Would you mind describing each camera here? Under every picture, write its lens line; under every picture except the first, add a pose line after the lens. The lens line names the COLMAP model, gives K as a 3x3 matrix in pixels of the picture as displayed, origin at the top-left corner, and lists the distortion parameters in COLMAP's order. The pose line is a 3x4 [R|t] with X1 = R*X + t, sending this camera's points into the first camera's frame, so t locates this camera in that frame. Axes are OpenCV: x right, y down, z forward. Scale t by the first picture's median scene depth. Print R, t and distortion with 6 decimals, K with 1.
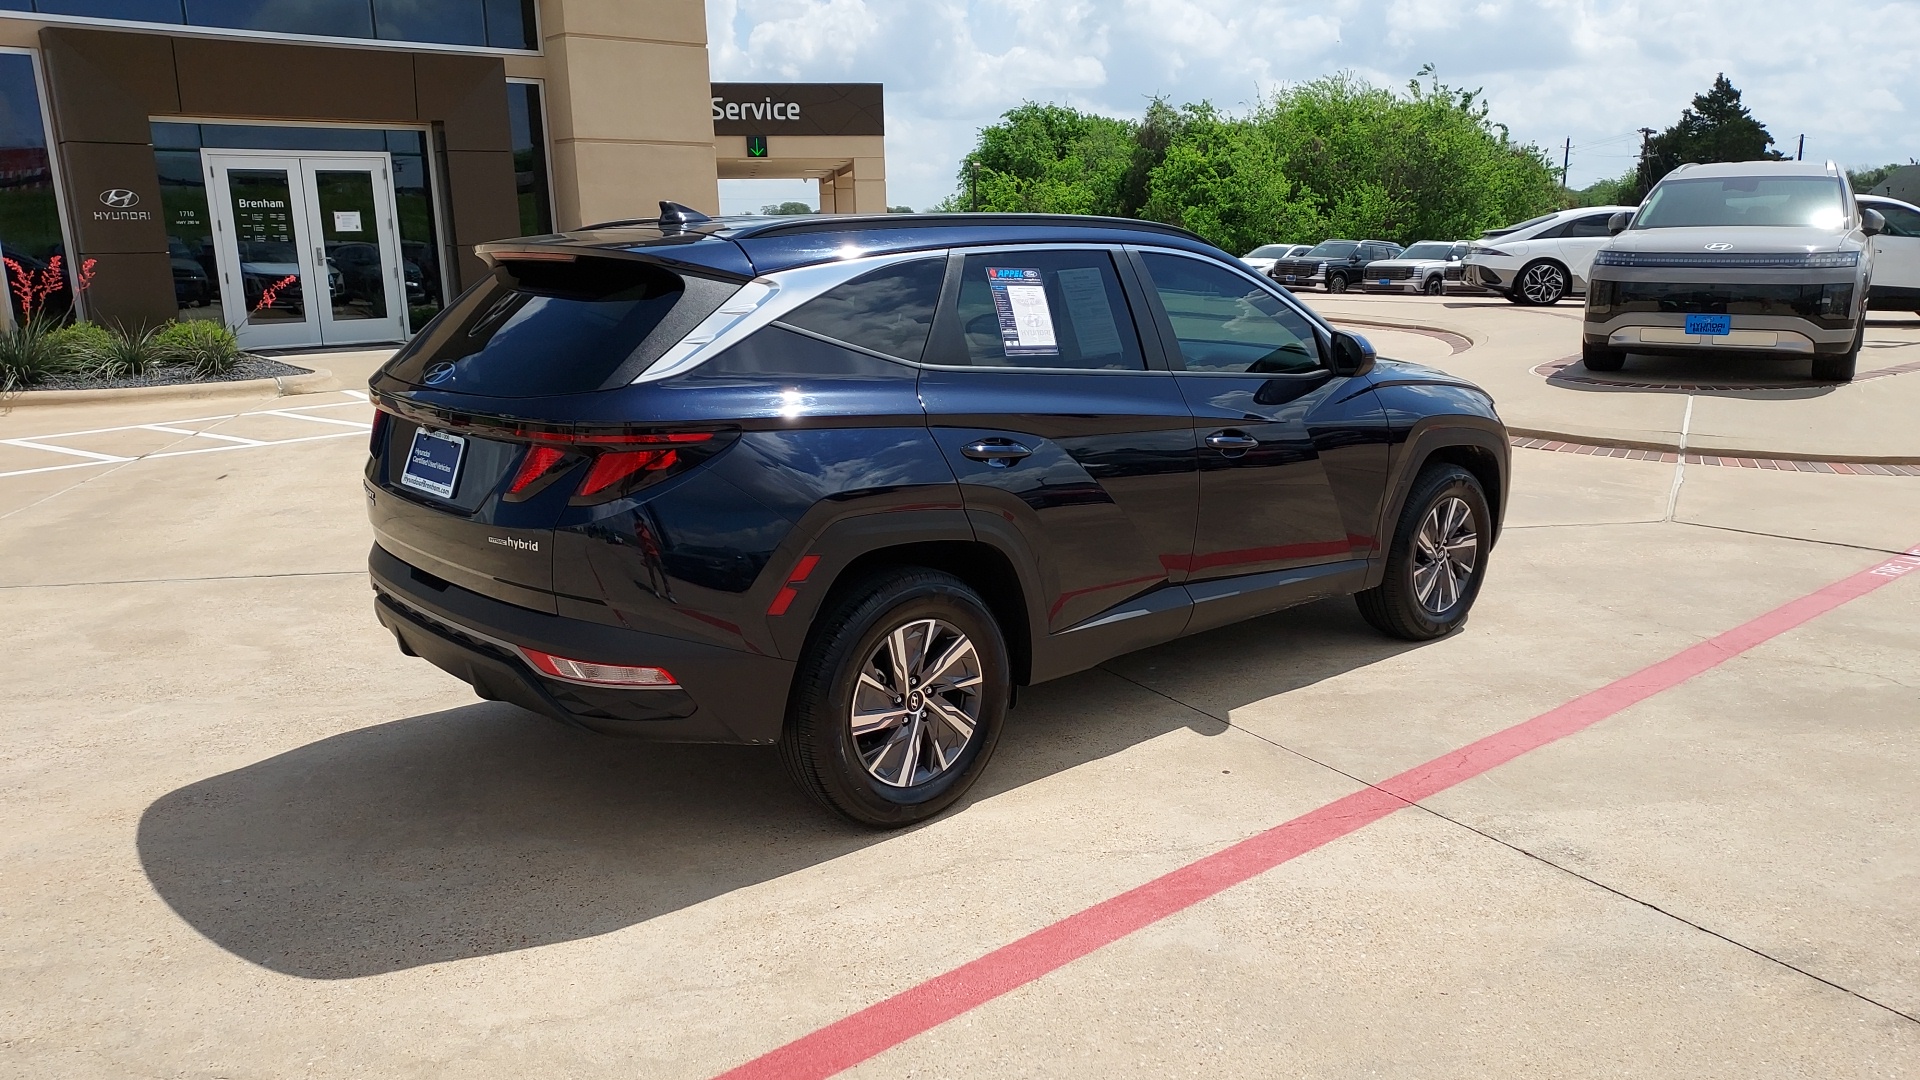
lens RADIAL K [[1394.6, 0, 960.0], [0, 1394.6, 540.0], [0, 0, 1]] dist [0.029683, 0.004644]
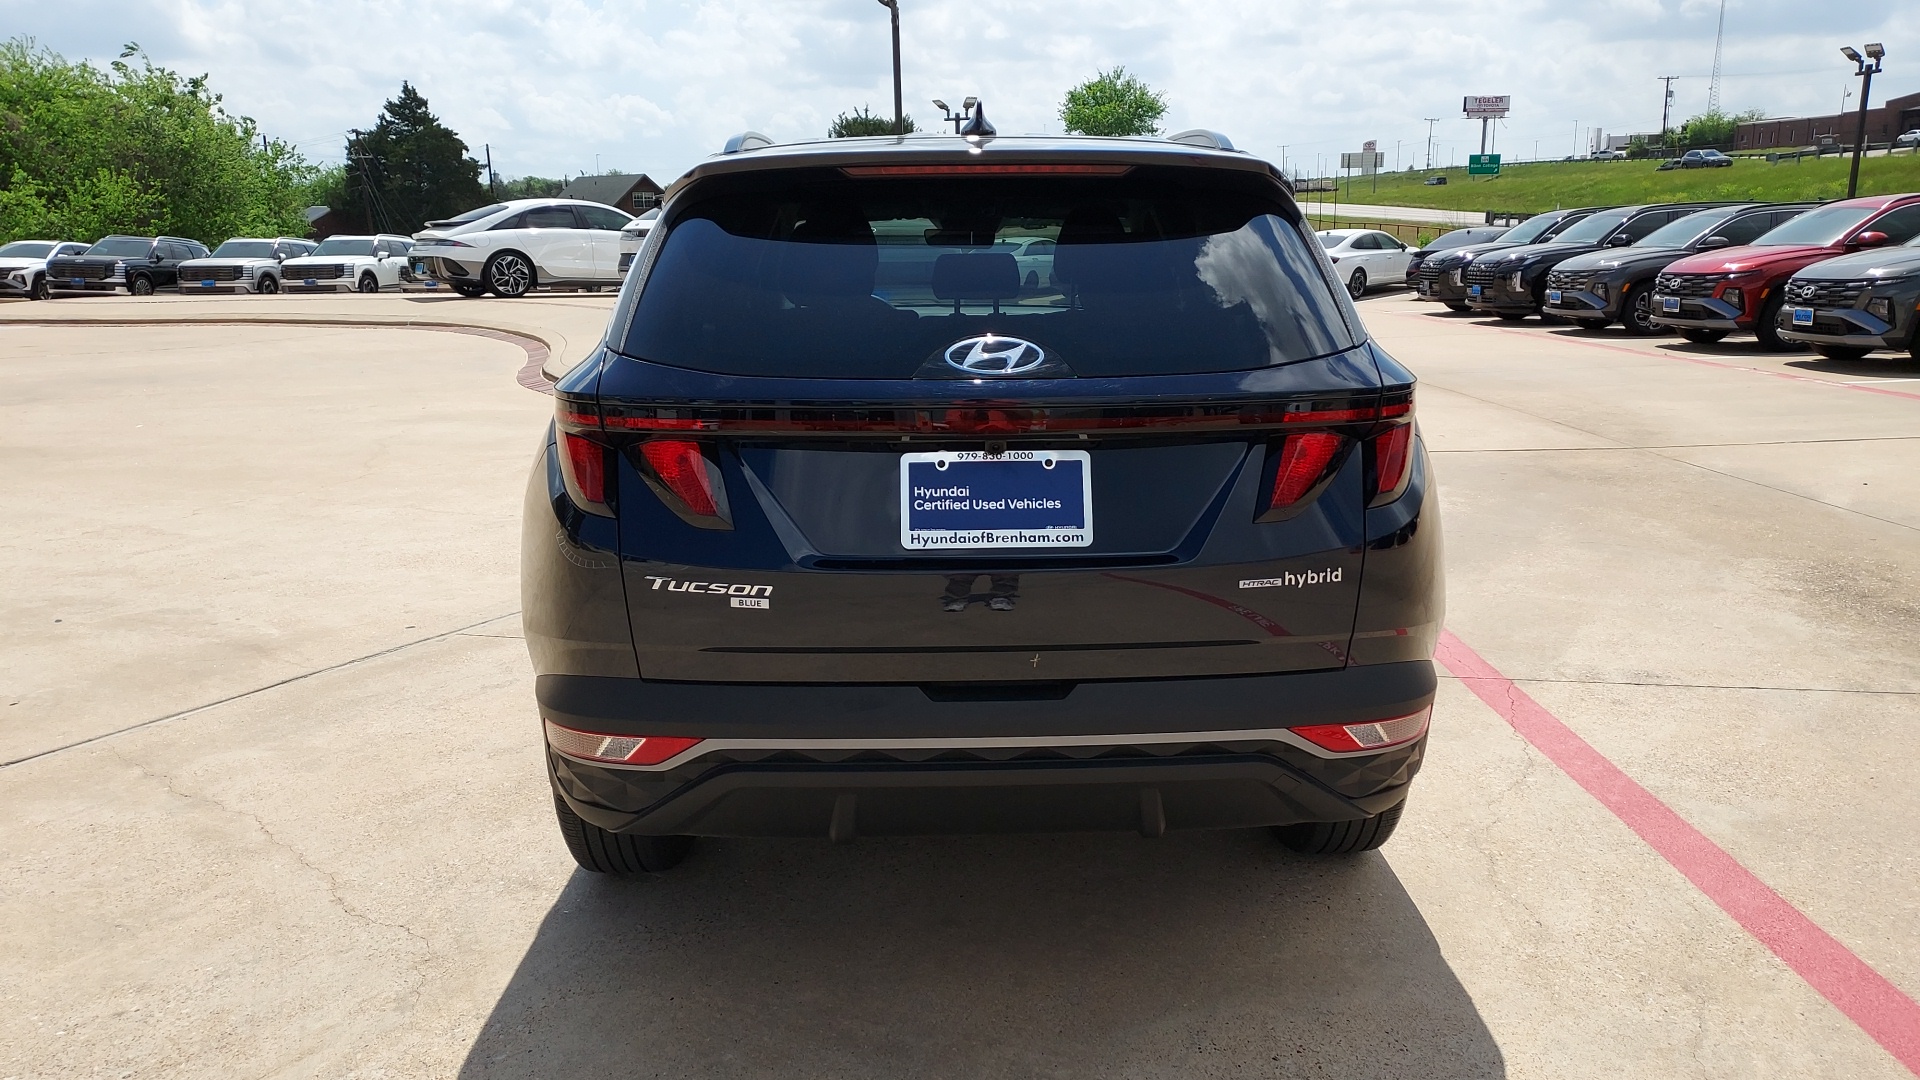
lens RADIAL K [[1447.8, 0, 903.1], [0, 1447.8, 533.2], [0, 0, 1]] dist [0.022942, 0.001779]
pose [[0.637214, -0.156058, 0.754721, -0.586256], [0.168480, 0.983805, 0.061179, -0.057752], [-0.752046, 0.088172, 0.653187, 0.408505]]
